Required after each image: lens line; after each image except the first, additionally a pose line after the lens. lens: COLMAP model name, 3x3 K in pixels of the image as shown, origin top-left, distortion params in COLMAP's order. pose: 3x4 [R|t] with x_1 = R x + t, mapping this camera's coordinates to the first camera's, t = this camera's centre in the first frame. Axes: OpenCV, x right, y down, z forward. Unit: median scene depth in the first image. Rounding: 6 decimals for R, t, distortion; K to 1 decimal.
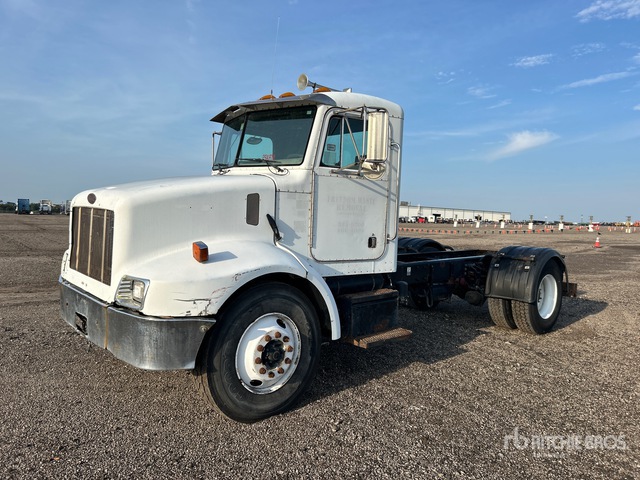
lens RADIAL K [[465.6, 0, 320.0], [0, 465.6, 240.0], [0, 0, 1]] dist [0.006769, 0.000565]
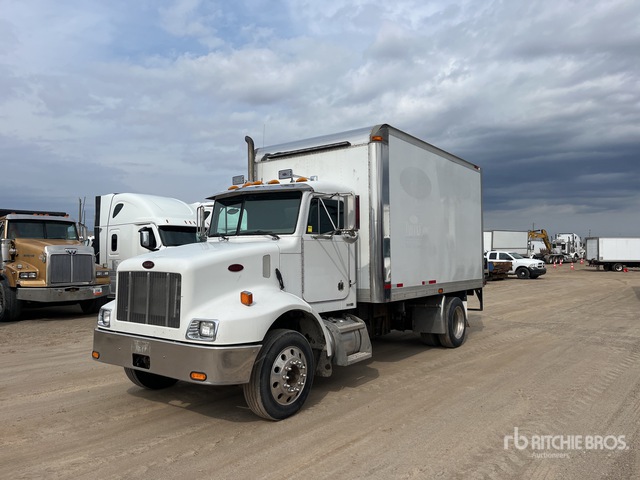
lens RADIAL K [[465.6, 0, 320.0], [0, 465.6, 240.0], [0, 0, 1]] dist [0.006769, 0.000565]
pose [[0.977606, -0.036240, 0.207301, -0.256781], [0.057558, 0.993546, -0.097746, -0.000811], [-0.202421, 0.107489, 0.973382, -0.378141]]
